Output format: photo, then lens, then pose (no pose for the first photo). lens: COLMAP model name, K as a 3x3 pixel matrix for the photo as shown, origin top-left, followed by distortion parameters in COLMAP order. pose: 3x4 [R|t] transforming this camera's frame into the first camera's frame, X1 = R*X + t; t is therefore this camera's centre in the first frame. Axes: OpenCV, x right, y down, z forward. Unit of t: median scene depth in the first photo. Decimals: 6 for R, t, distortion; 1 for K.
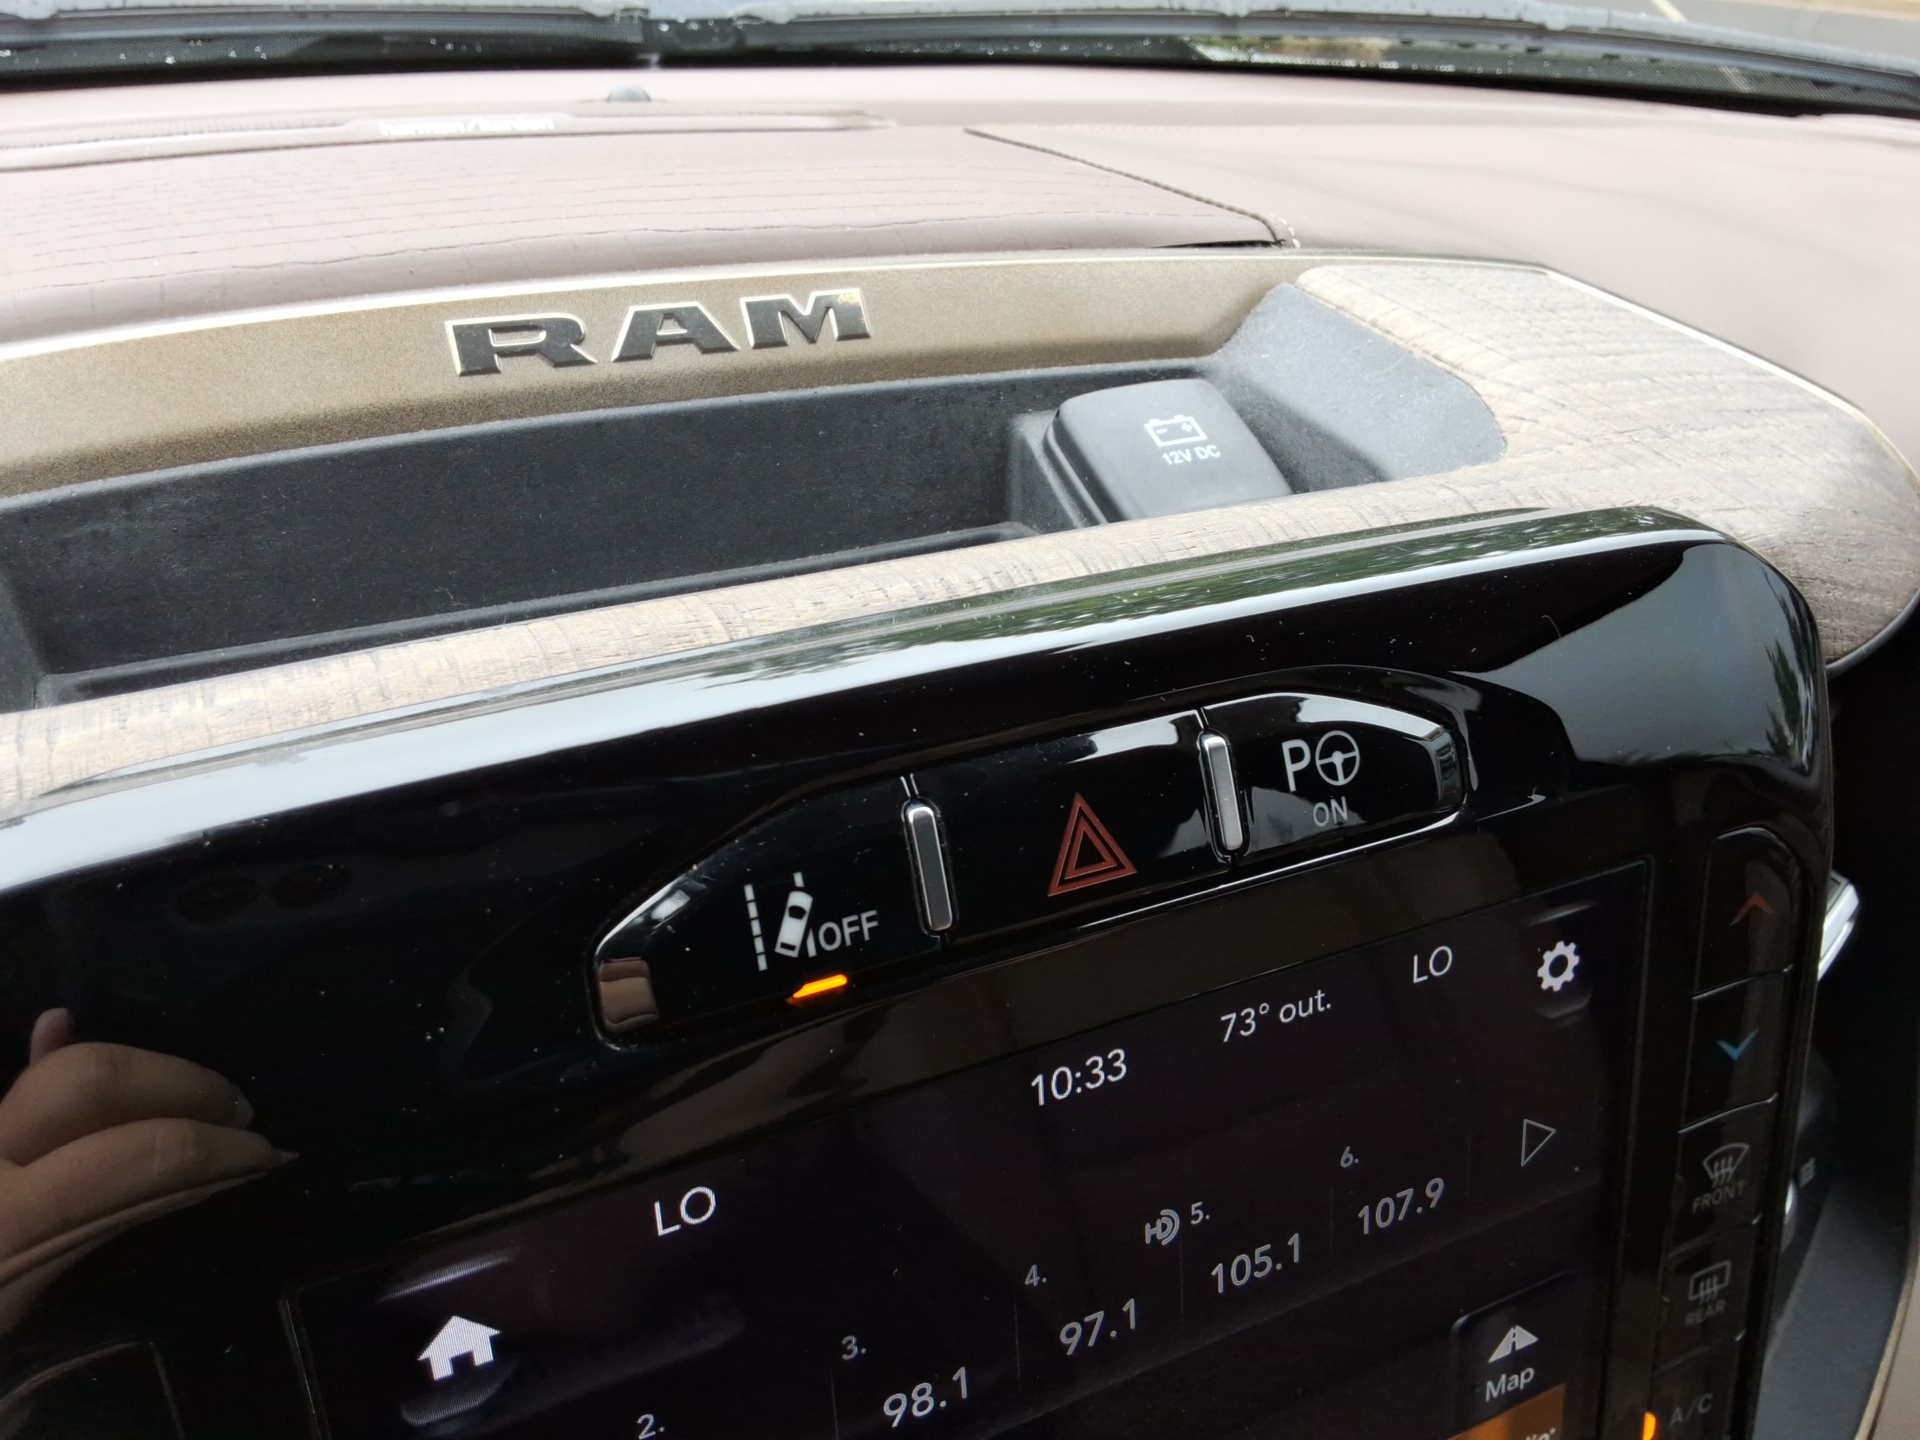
lens RADIAL K [[1534.2, 0, 968.9], [0, 1534.2, 708.0], [0, 0, 1]] dist [0.129428, -0.202867]
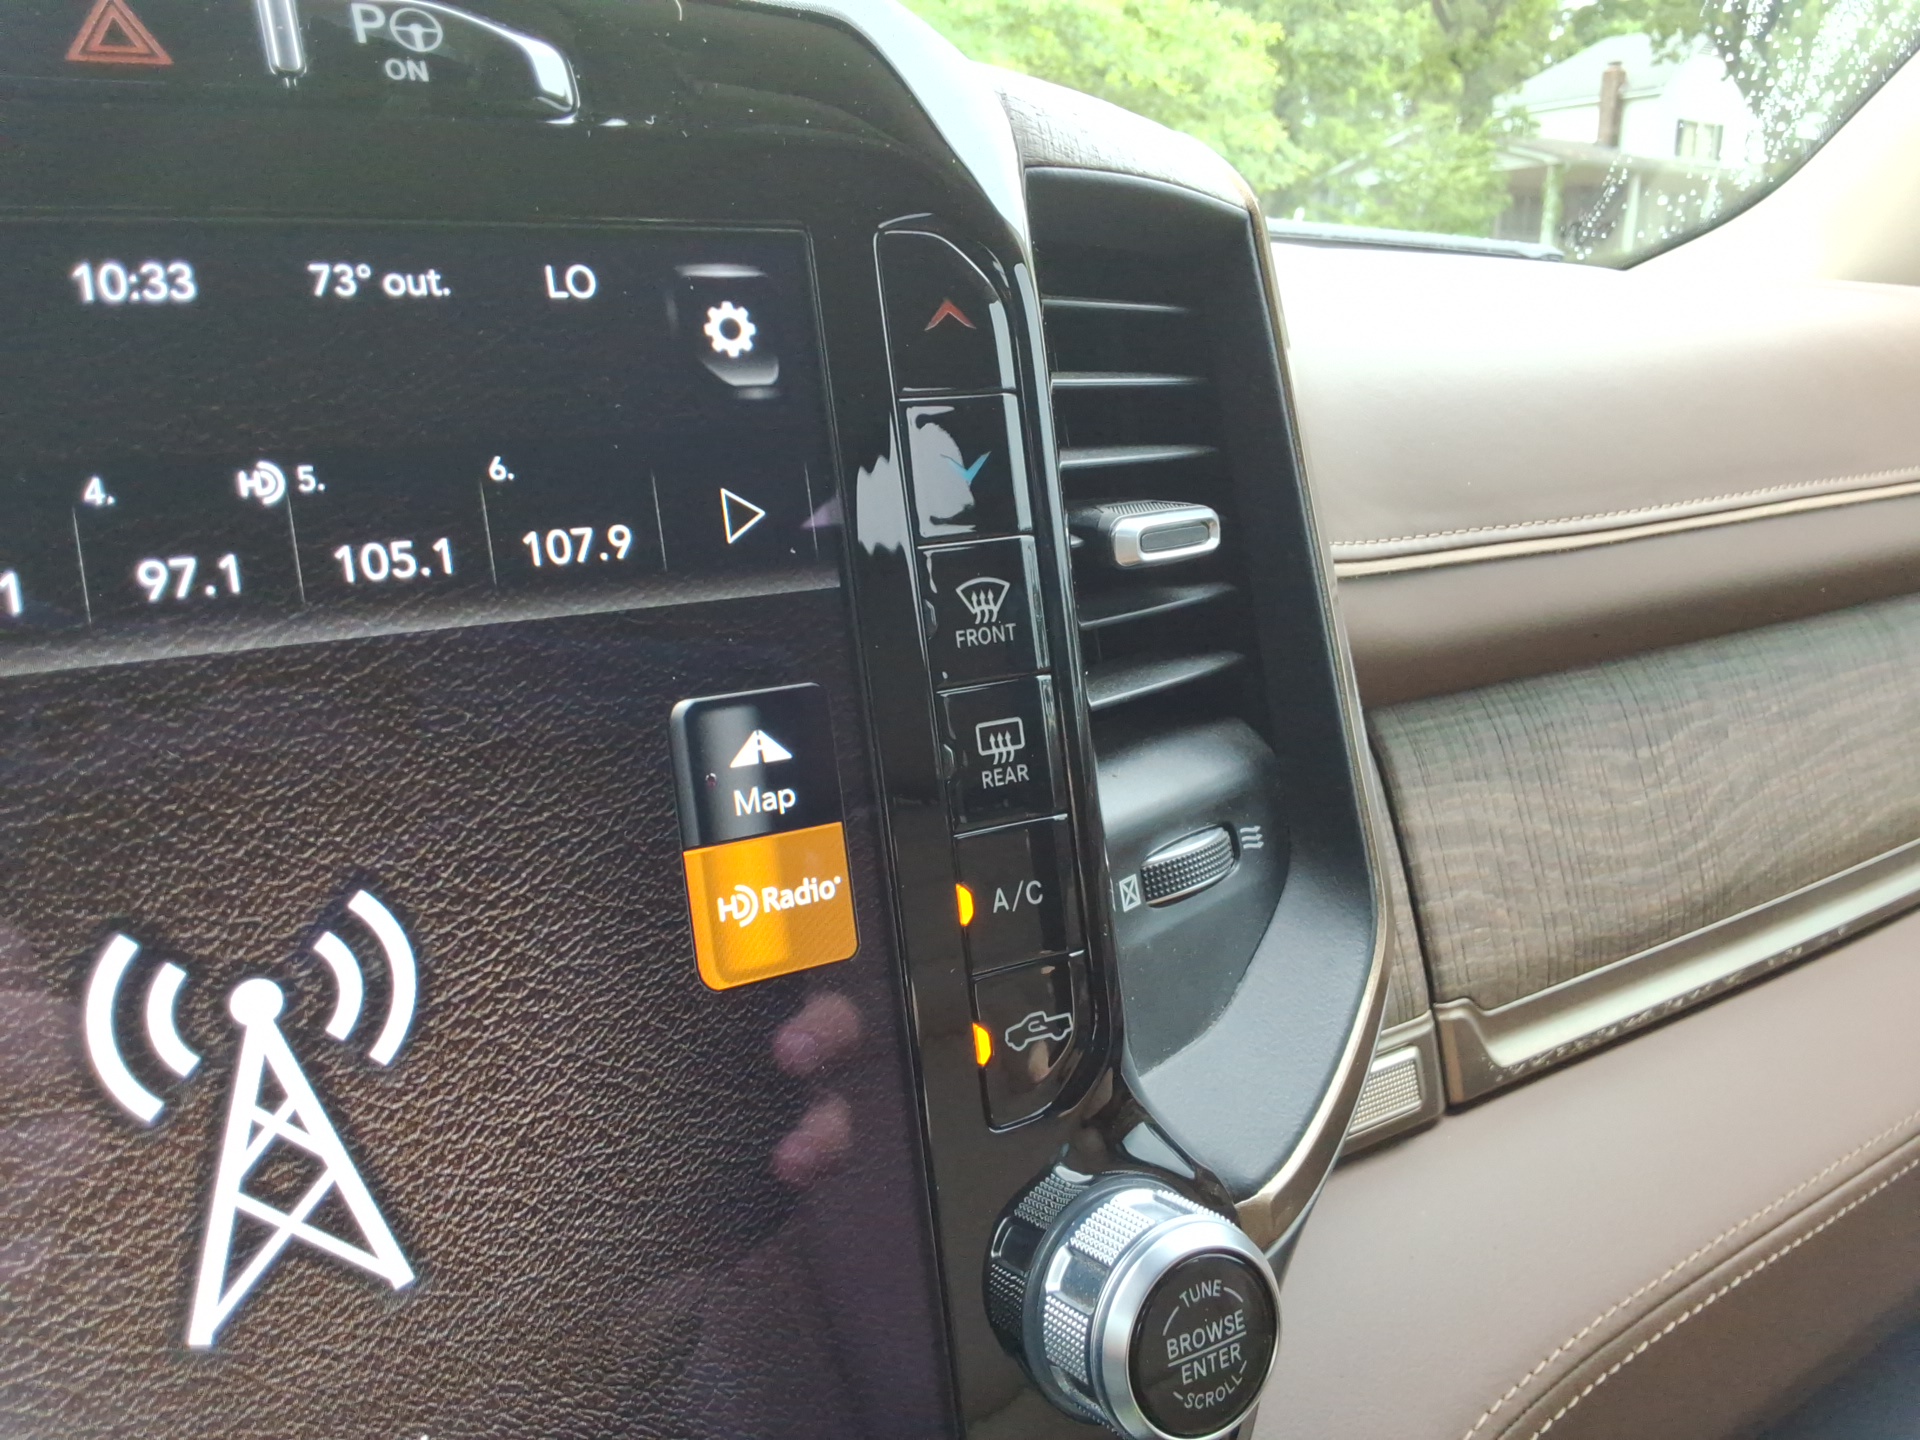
lens RADIAL K [[1566.6, 0, 965.4], [0, 1566.6, 706.9], [0, 0, 1]] dist [0.096974, -0.178562]
pose [[0.996055, -0.071087, 0.053110, 0.465350], [0.083081, 0.957341, -0.276761, 0.722972], [-0.031170, 0.280082, 0.959470, 0.049348]]
